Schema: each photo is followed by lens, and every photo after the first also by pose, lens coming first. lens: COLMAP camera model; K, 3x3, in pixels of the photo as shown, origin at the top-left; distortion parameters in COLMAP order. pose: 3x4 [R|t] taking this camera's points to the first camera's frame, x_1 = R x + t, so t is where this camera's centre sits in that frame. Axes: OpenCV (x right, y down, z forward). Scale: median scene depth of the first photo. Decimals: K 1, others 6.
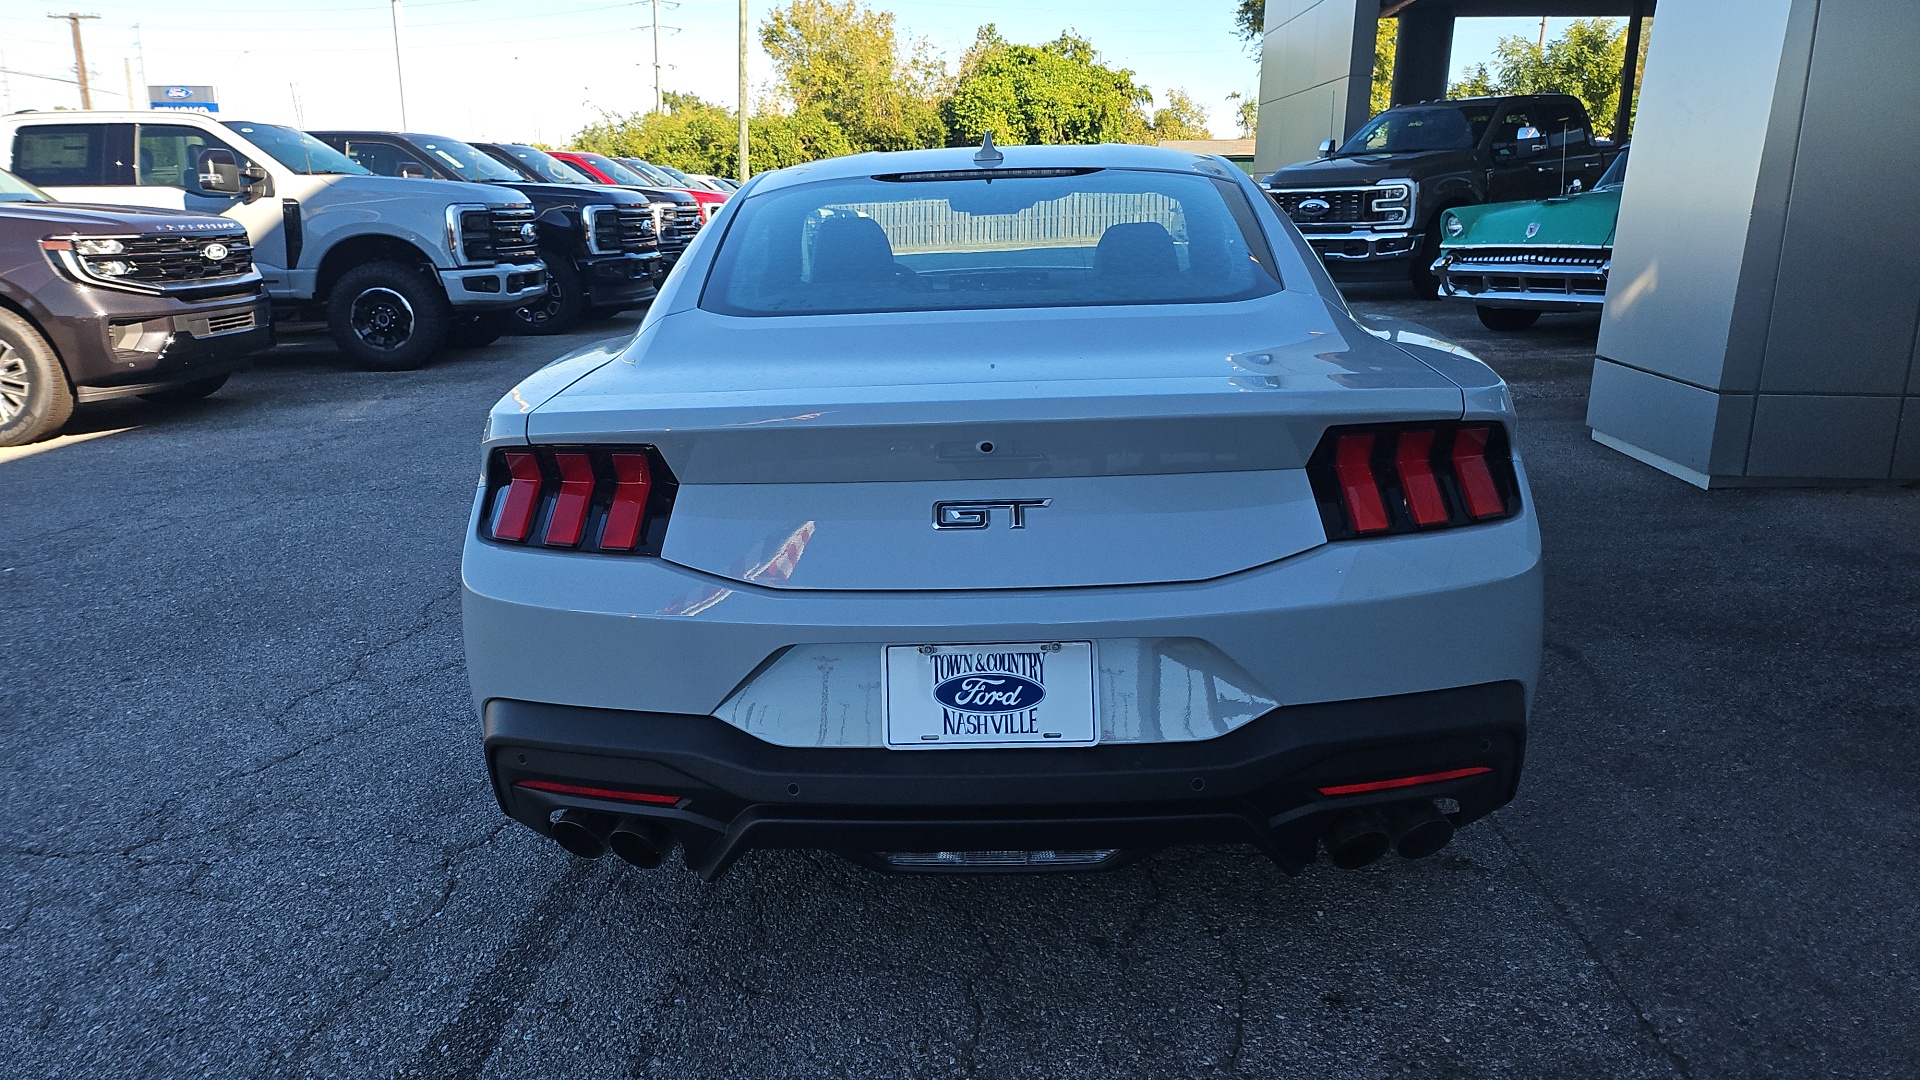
lens RADIAL K [[1342.9, 0, 948.7], [0, 1342.9, 513.4], [0, 0, 1]] dist [0.085407, -0.095412]
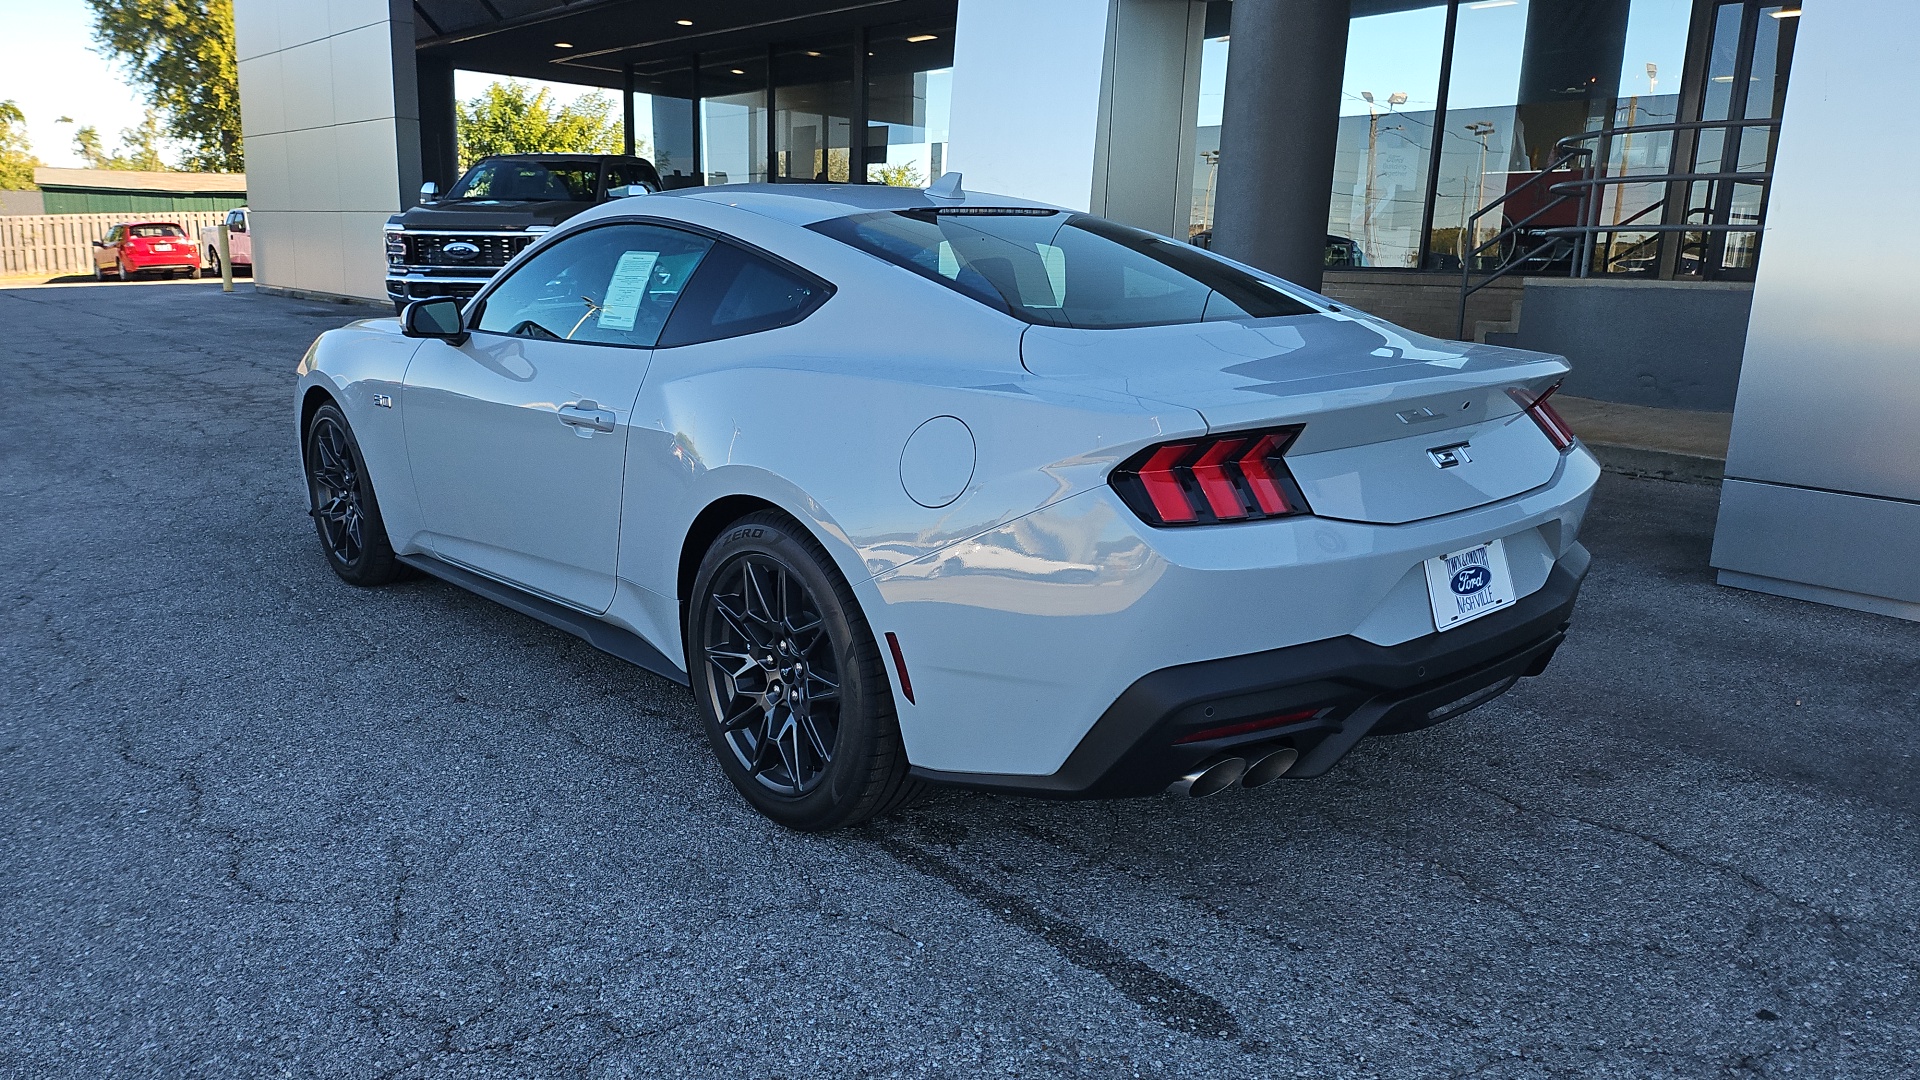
lens RADIAL K [[1354.0, 0, 960.0], [0, 1354.0, 540.0], [0, 0, 1]] dist [0.076773, -0.099087]
pose [[0.707603, -0.126147, 0.695259, -0.115746], [0.138736, 0.989587, 0.038350, -0.003249], [-0.692857, 0.069321, 0.717735, 0.029278]]
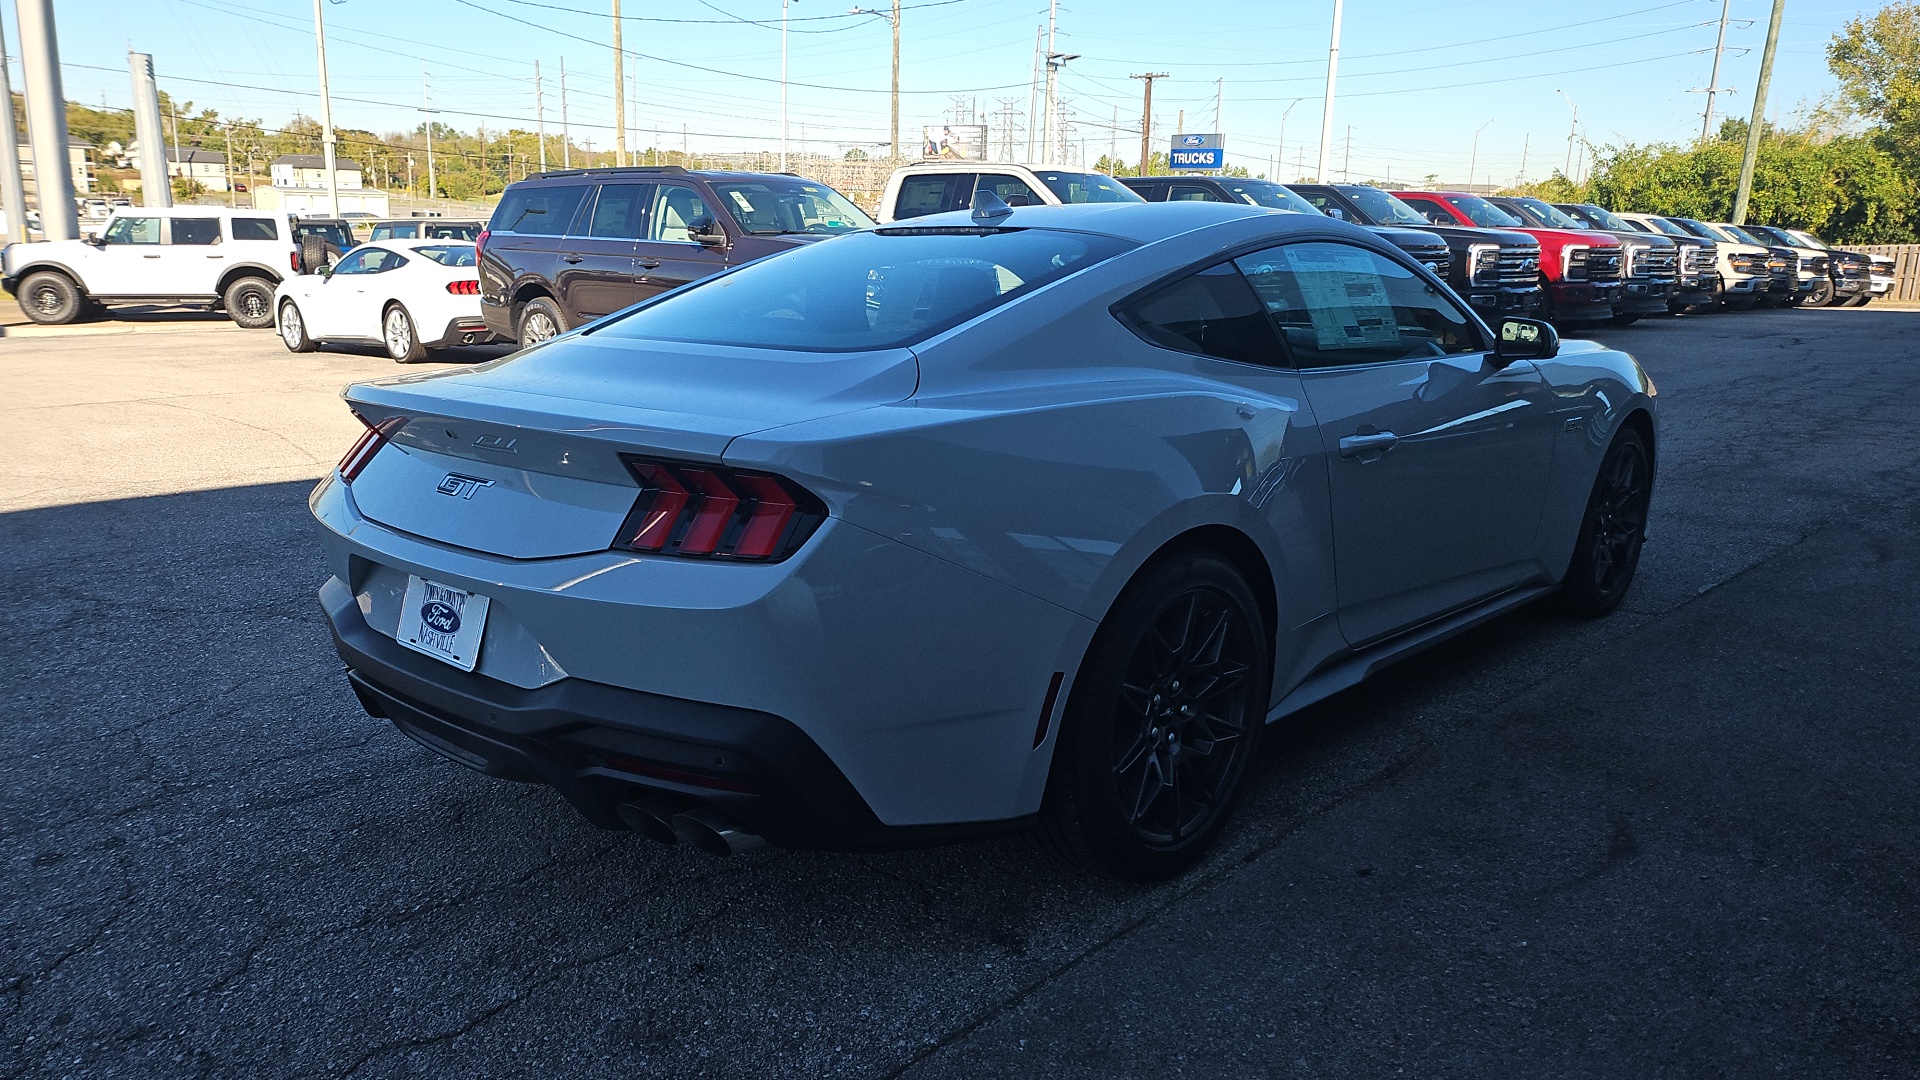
lens RADIAL K [[1354.0, 0, 960.0], [0, 1354.0, 540.0], [0, 0, 1]] dist [0.076773, -0.099087]
pose [[0.759589, 0.164992, -0.629128, 0.109134], [-0.170044, 0.984023, 0.052759, -0.008804], [0.627782, 0.066904, 0.775509, 0.022889]]
